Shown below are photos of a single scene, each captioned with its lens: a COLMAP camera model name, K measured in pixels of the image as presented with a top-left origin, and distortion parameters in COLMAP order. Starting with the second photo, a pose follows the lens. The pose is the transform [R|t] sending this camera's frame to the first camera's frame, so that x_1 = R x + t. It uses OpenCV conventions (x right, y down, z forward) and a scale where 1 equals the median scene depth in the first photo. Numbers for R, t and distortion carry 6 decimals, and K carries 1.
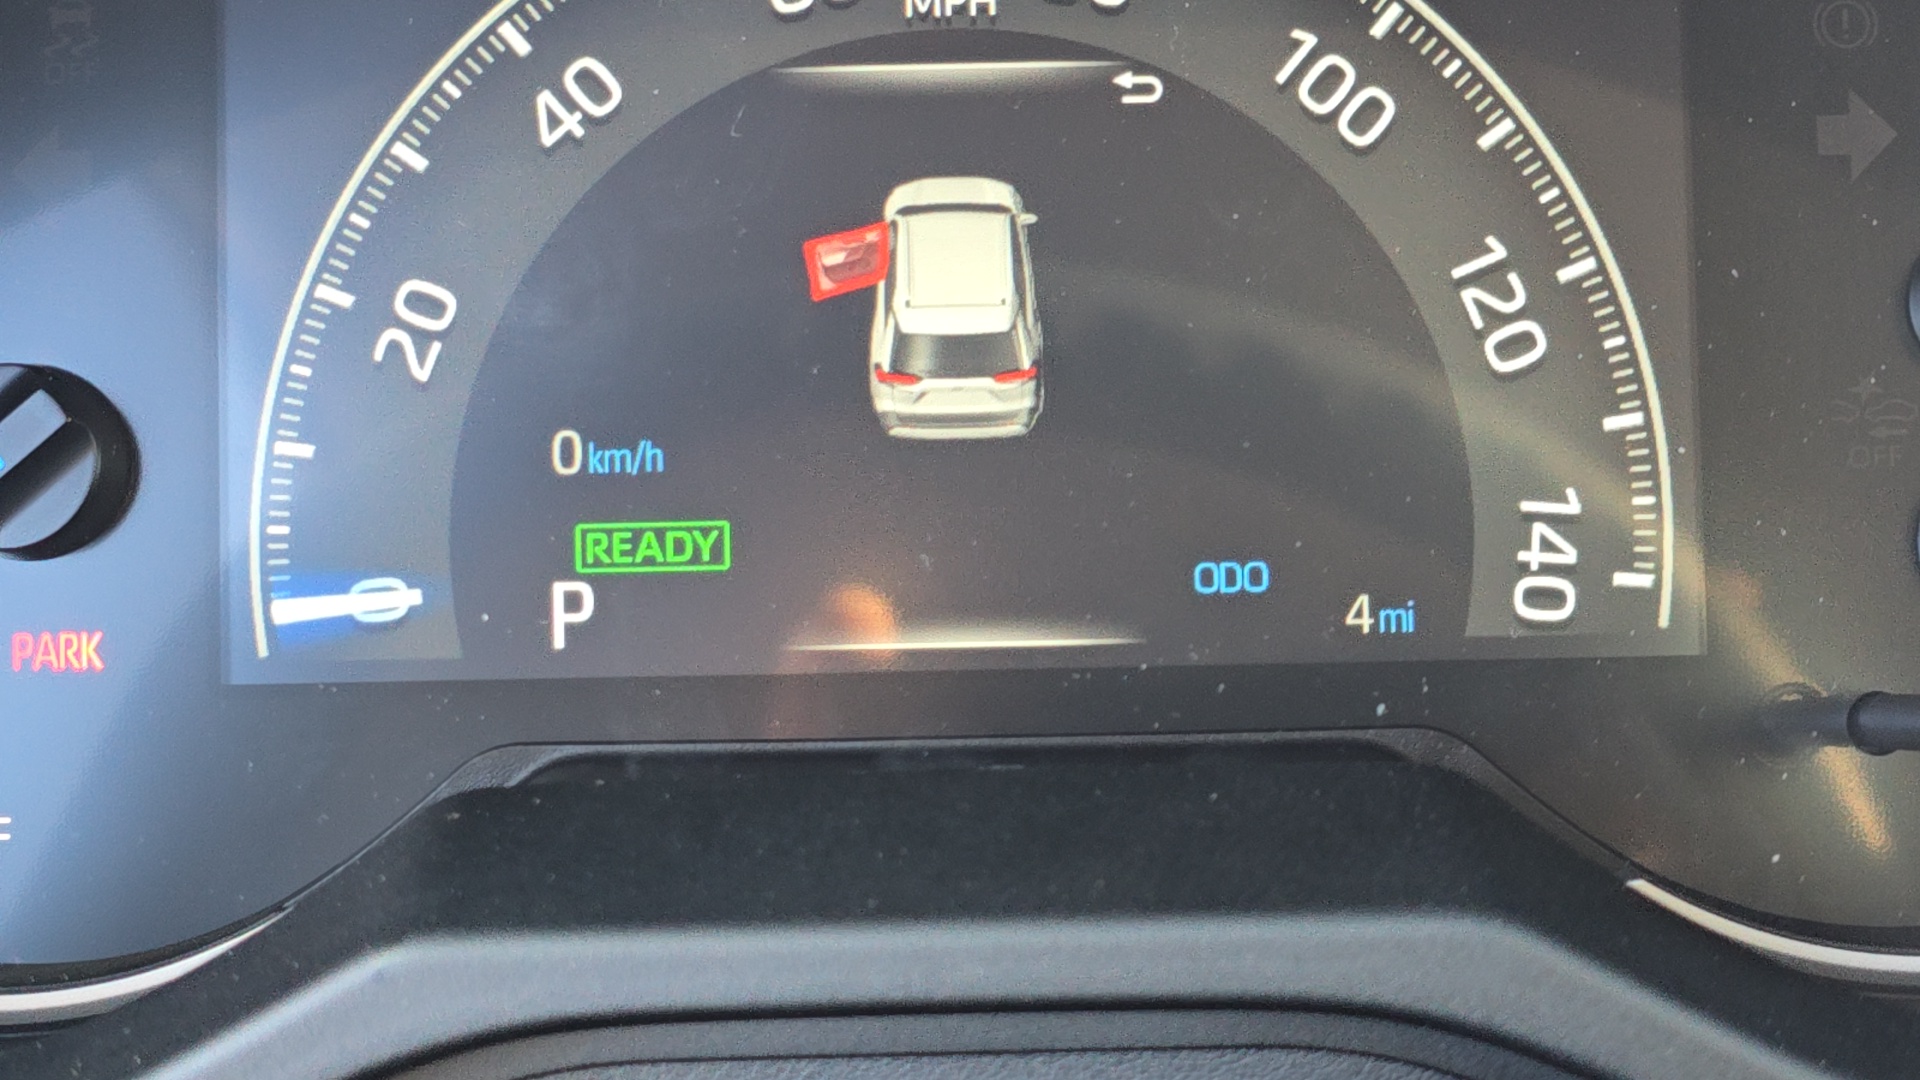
lens RADIAL K [[1613.8, 0, 968.2], [0, 1613.8, 538.8], [0, 0, 1]] dist [0.010225, -0.039060]
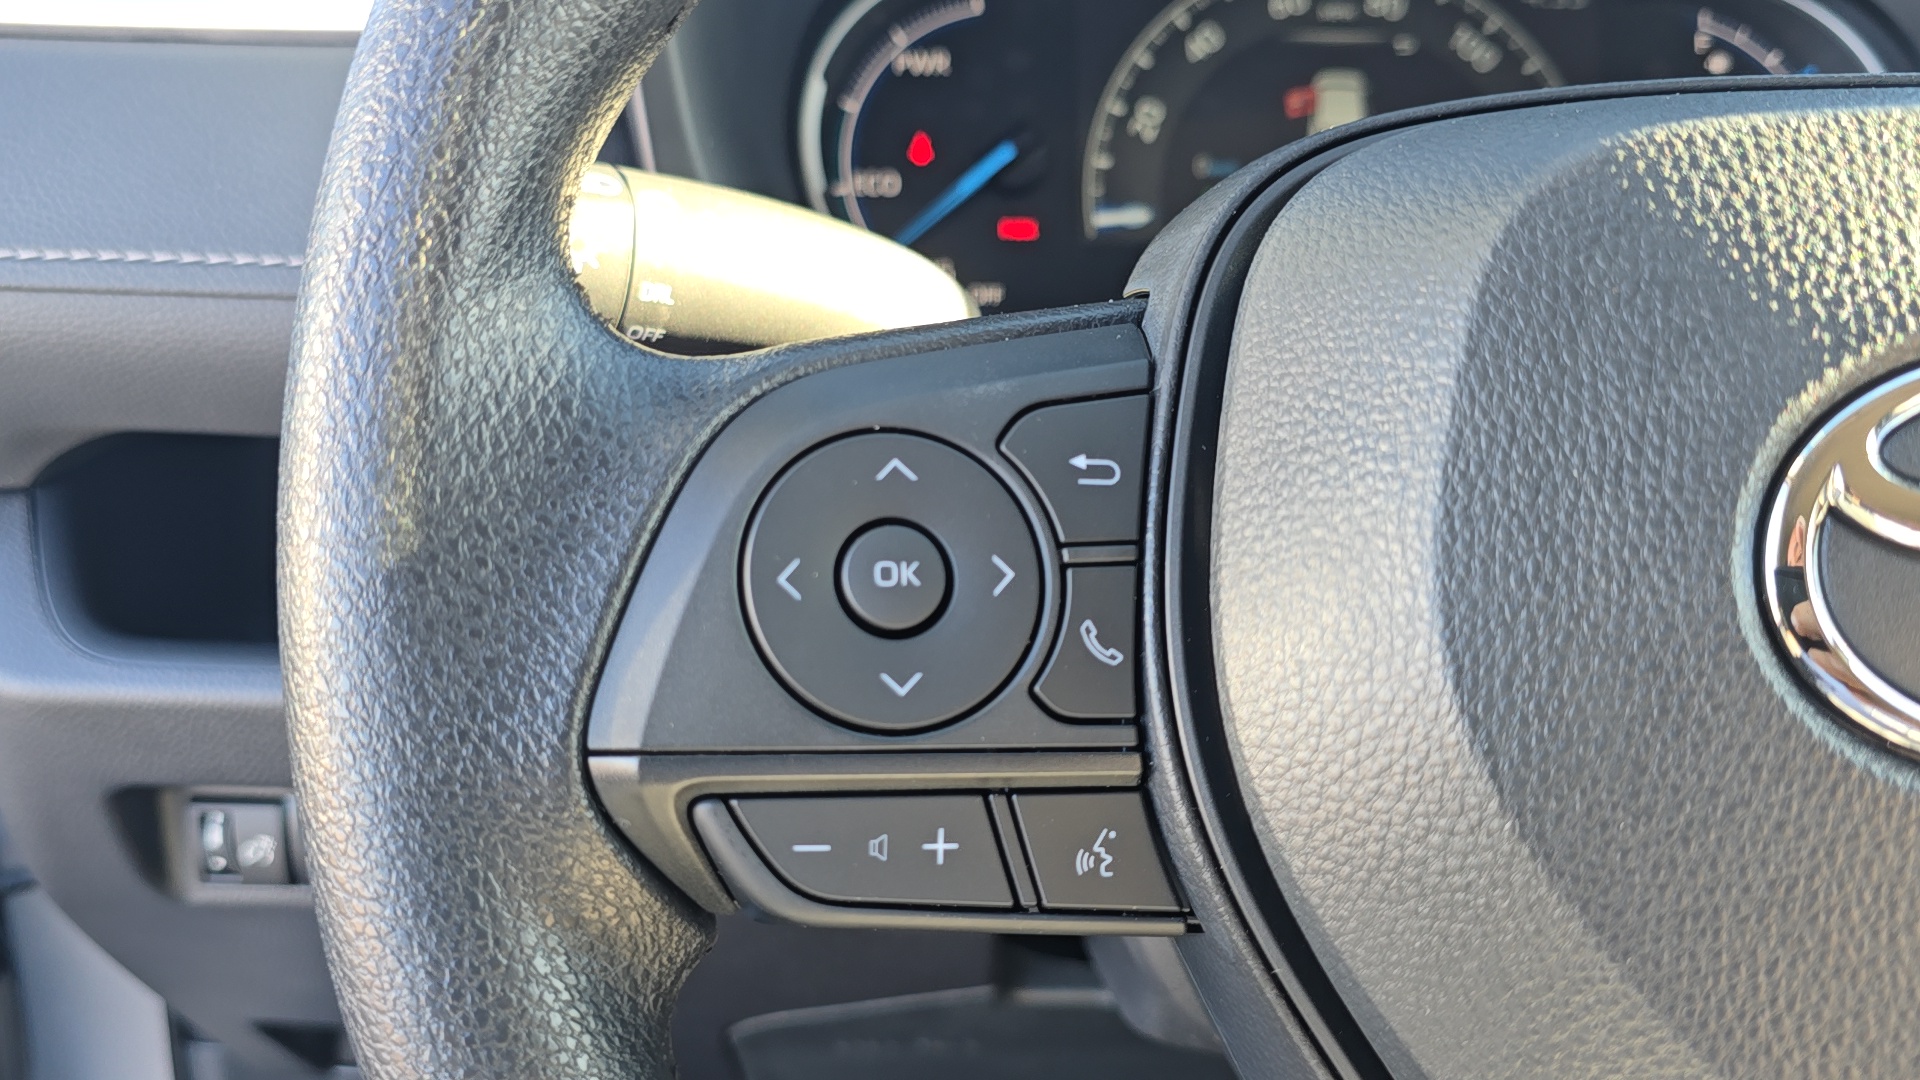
lens RADIAL K [[1613.8, 0, 971.0], [0, 1613.8, 551.1], [0, 0, 1]] dist [0.010225, -0.039060]
pose [[0.999077, 0.023726, 0.035808, -0.723752], [-0.021180, 0.997331, -0.069877, 0.804058], [-0.037371, 0.069054, 0.996913, -1.694406]]
